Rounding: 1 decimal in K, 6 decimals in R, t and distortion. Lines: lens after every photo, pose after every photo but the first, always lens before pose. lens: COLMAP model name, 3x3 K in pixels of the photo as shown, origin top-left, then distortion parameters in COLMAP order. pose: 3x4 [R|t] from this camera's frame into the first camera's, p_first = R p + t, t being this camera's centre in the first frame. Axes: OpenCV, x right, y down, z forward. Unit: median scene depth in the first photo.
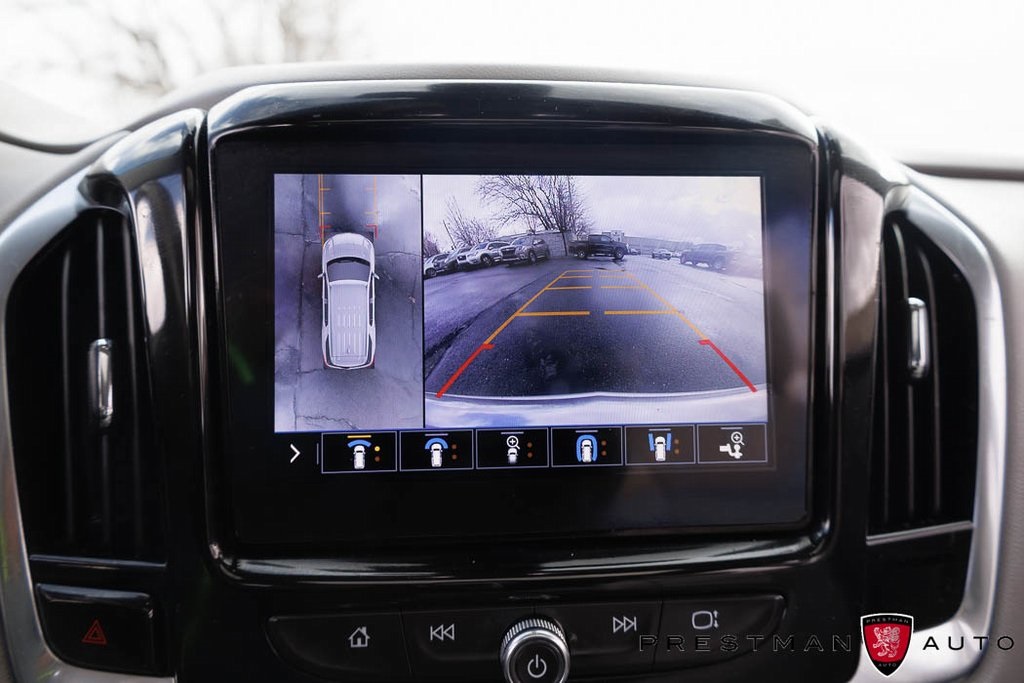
lens RADIAL K [[675.8, 0, 510.8], [0, 675.8, 344.1], [0, 0, 1]] dist [0.024449, 0.002035]
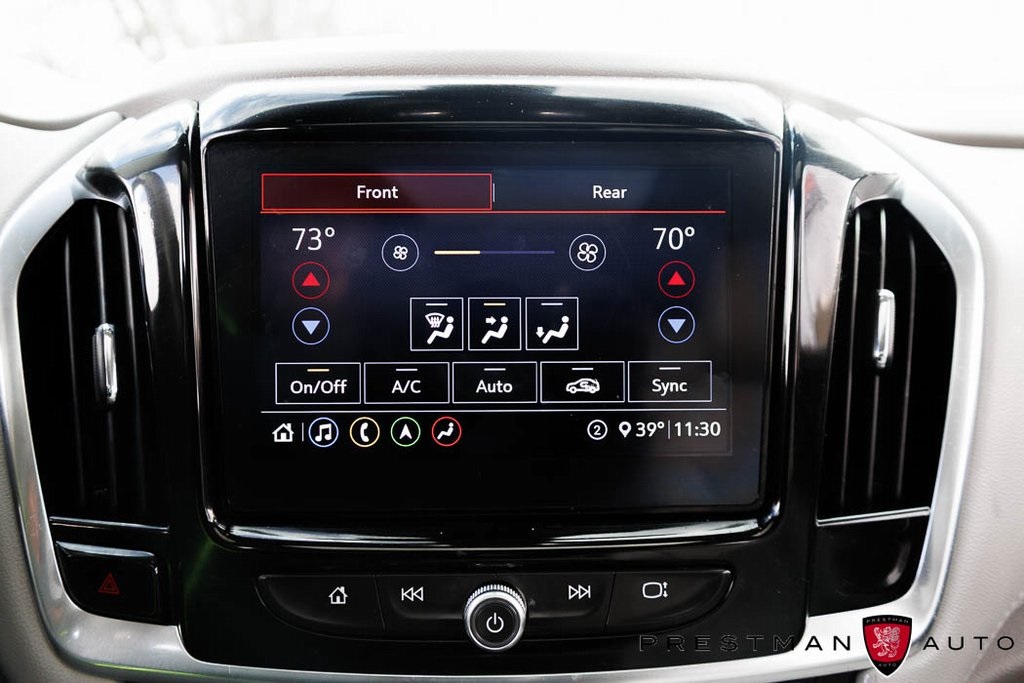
lens RADIAL K [[924.5, 0, 508.2], [0, 924.5, 345.6], [0, 0, 1]] dist [0.005174, 0.009515]
pose [[0.998403, 0.011889, -0.055232, 0.130210], [-0.009090, 0.998675, 0.050653, -0.055475], [0.055761, -0.050070, 0.997188, -0.461371]]
